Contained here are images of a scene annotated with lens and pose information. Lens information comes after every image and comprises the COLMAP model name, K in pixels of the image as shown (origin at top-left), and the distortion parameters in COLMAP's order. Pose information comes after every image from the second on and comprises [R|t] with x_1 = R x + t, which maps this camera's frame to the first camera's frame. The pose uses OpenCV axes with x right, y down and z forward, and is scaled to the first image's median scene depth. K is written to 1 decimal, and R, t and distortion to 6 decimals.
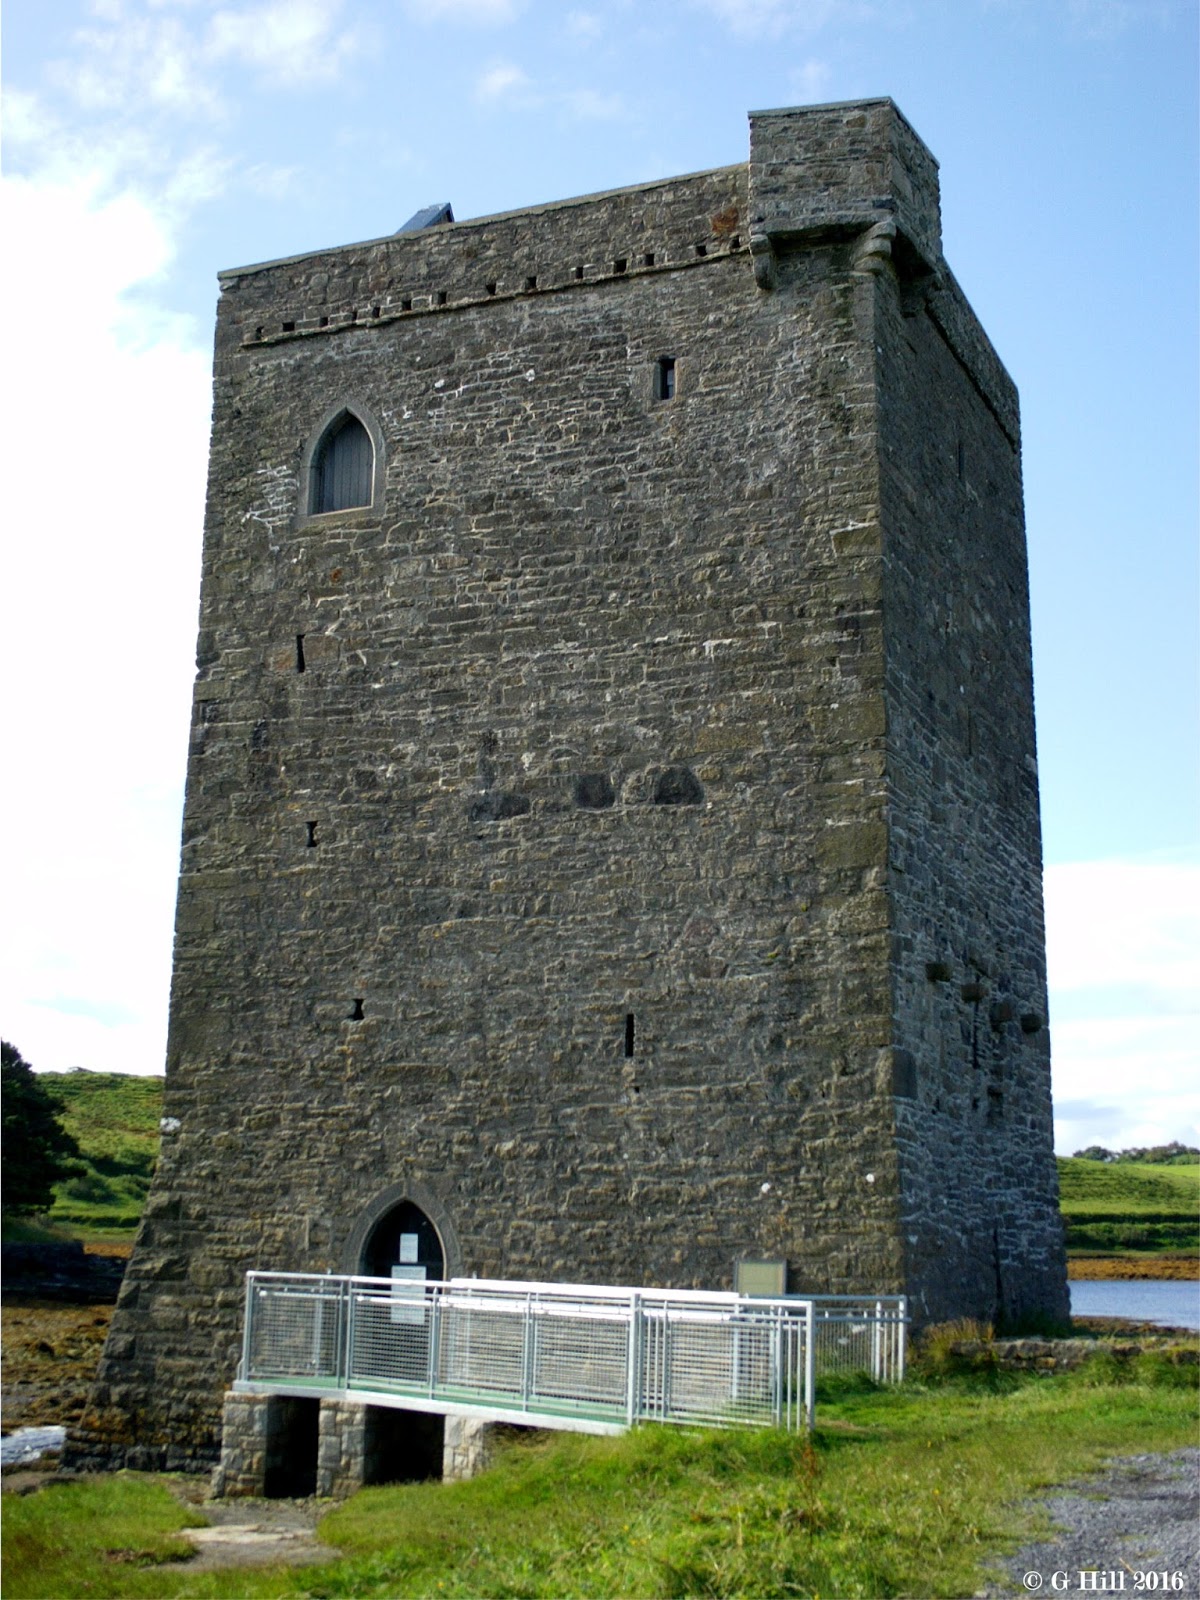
lens RADIAL K [[2066.0, 0, 614.4], [0, 2066.0, 799.7], [0, 0, 1]] dist [-0.139597, 0.000000]
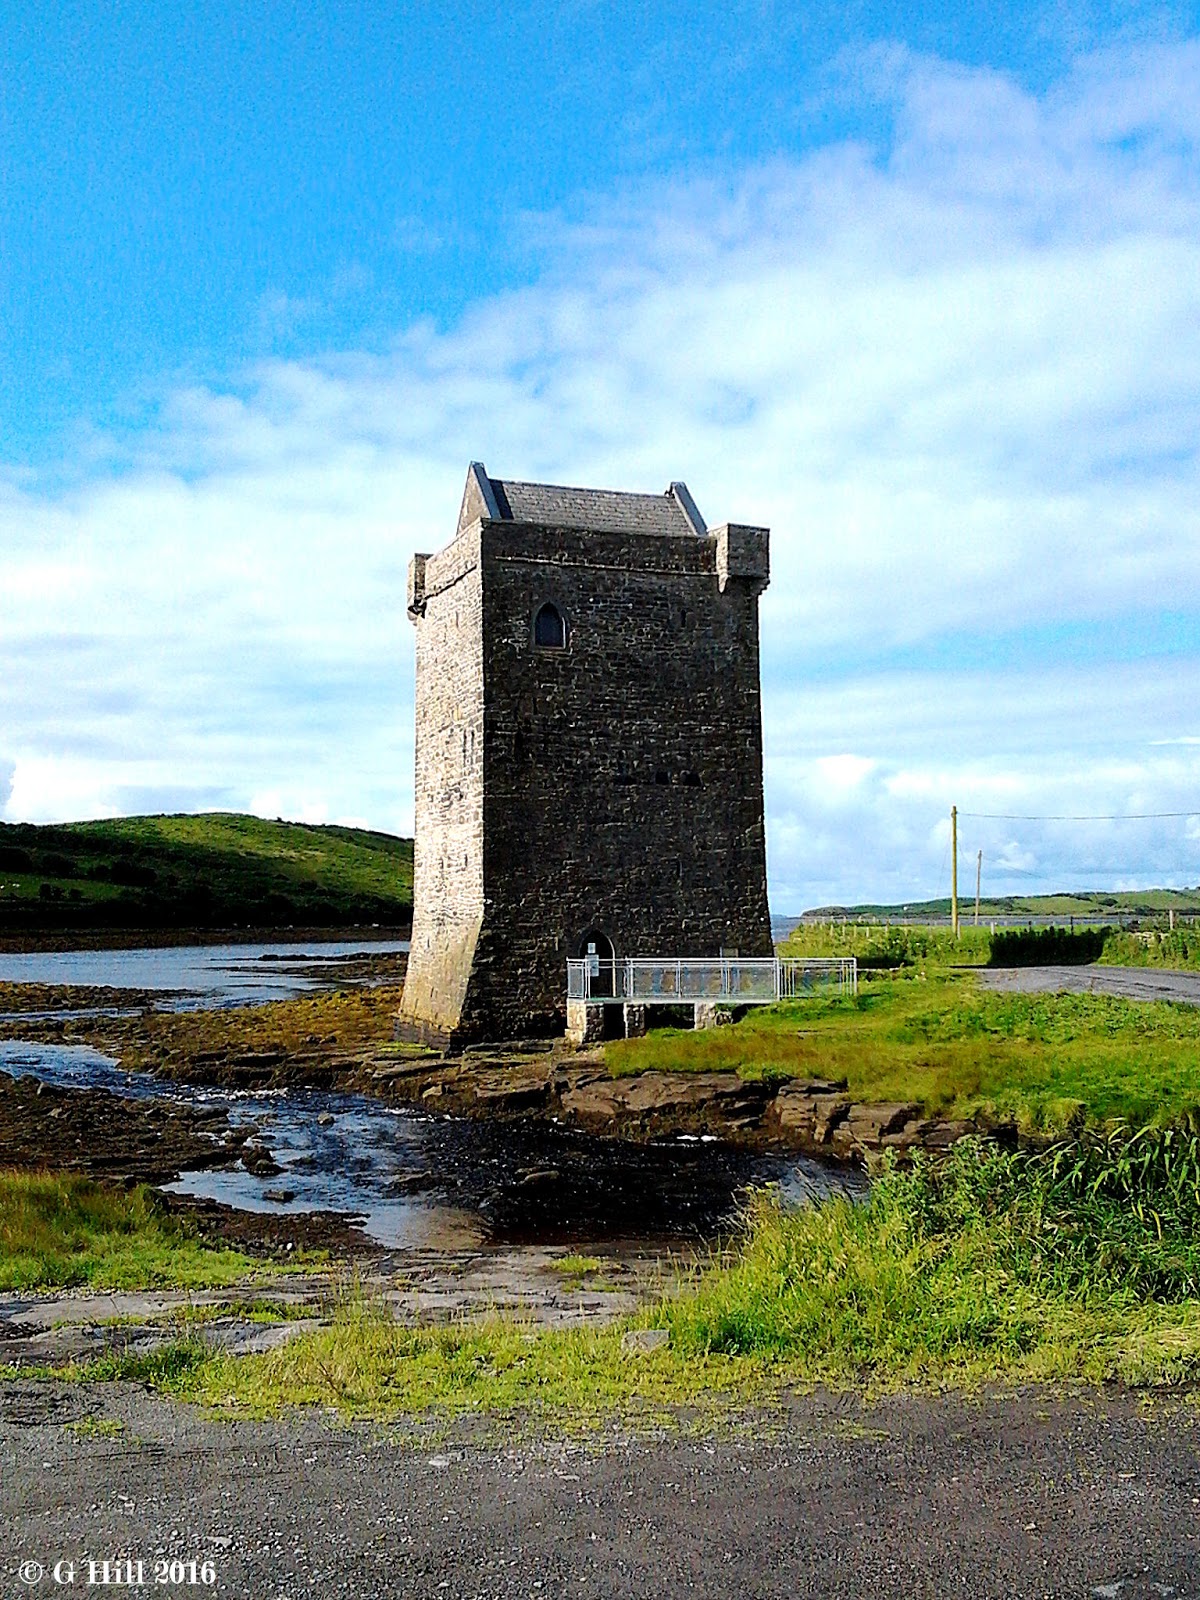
lens RADIAL K [[1659.7, 0, 607.6], [0, 1659.7, 852.1], [0, 0, 1]] dist [-0.056075, 0.000000]
pose [[0.698762, 0.002232, 0.715351, -1.574519], [-0.131348, 0.983394, 0.125233, -0.167734], [-0.703192, -0.181468, 0.687452, -0.444237]]
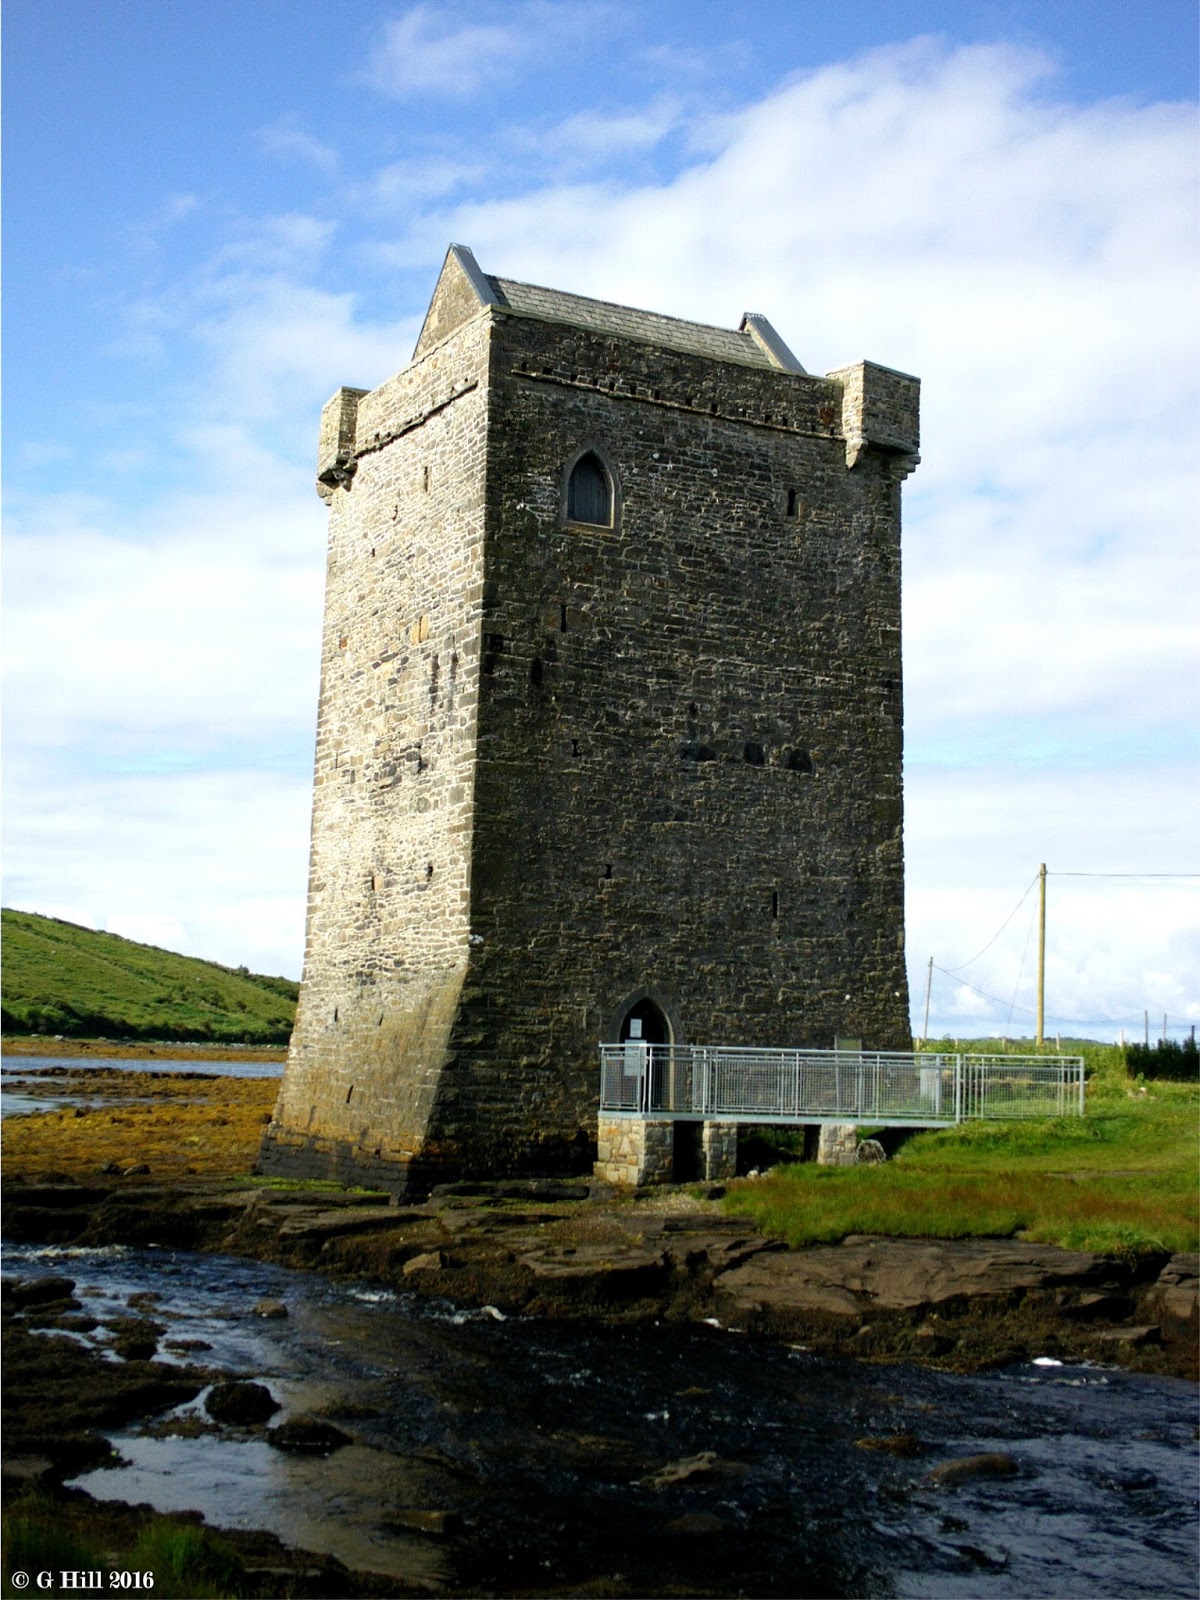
lens RADIAL K [[2066.0, 0, 587.1], [0, 2066.0, 801.5], [0, 0, 1]] dist [-0.139597, 0.000000]
pose [[0.608533, 0.095095, 0.787810, -1.352629], [-0.187450, 0.981923, 0.026266, 0.014336], [-0.771071, -0.163658, 0.615358, 0.085923]]
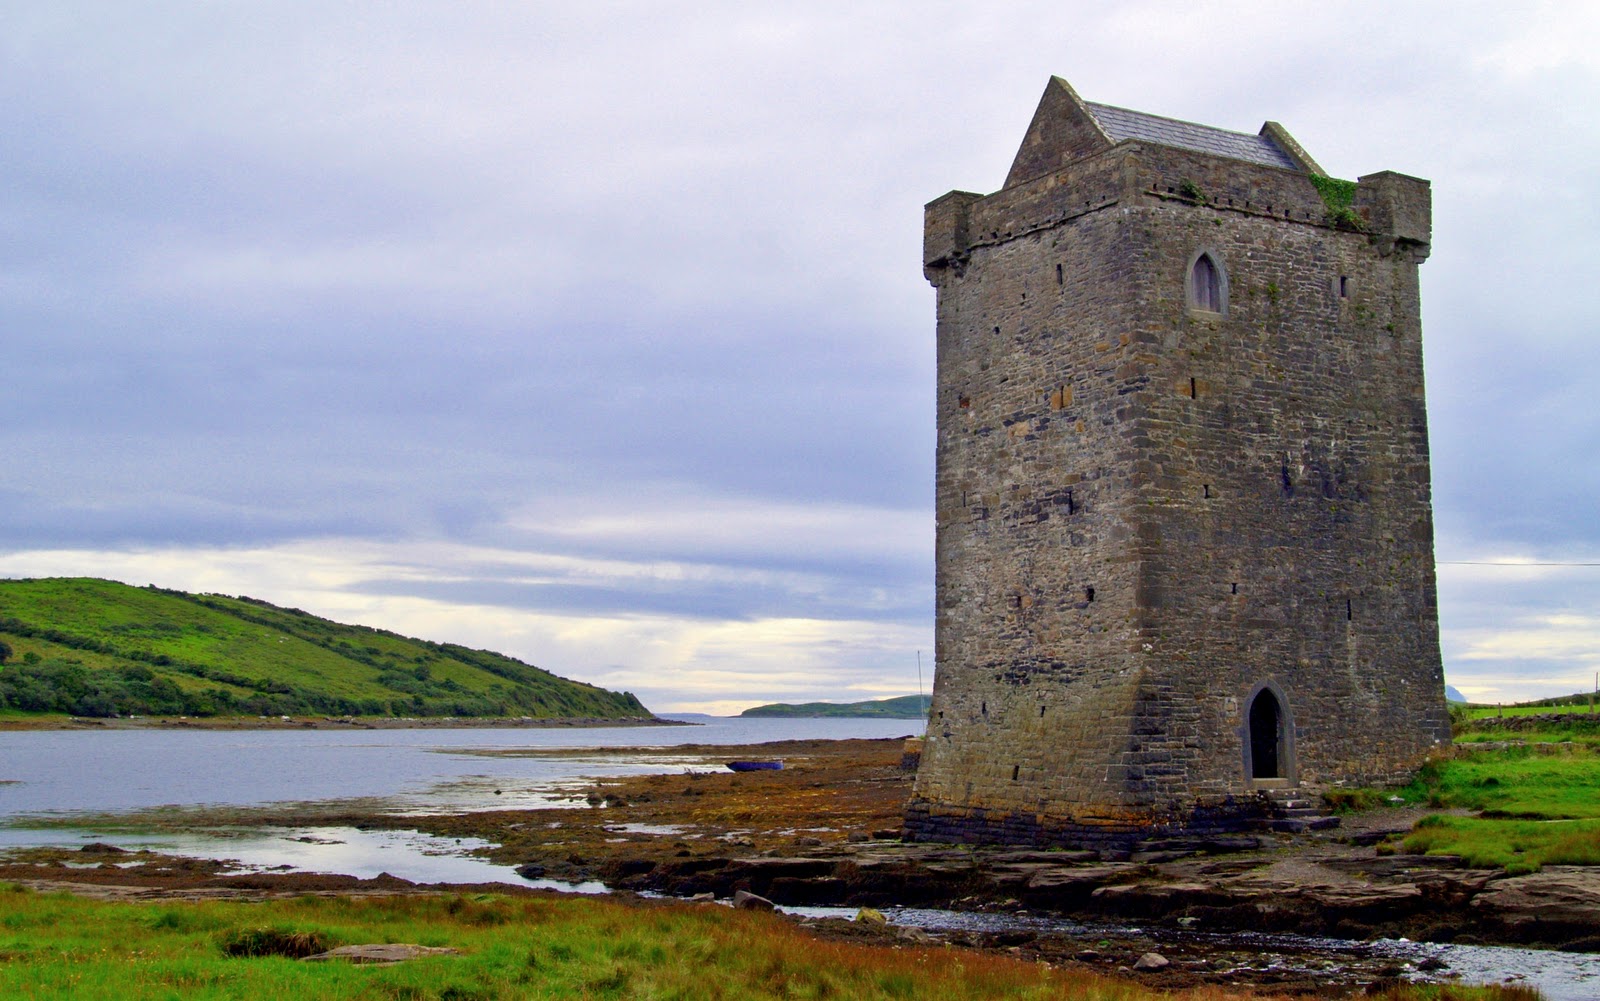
lens RADIAL K [[2002.3, 0, 803.8], [0, 2002.3, 454.5], [0, 0, 1]] dist [-0.121537, 0.000000]
pose [[0.587386, 0.086990, 0.804618, -1.877696], [-0.162551, 0.986627, 0.011997, 0.021892], [-0.792815, -0.137839, 0.593671, 0.240316]]
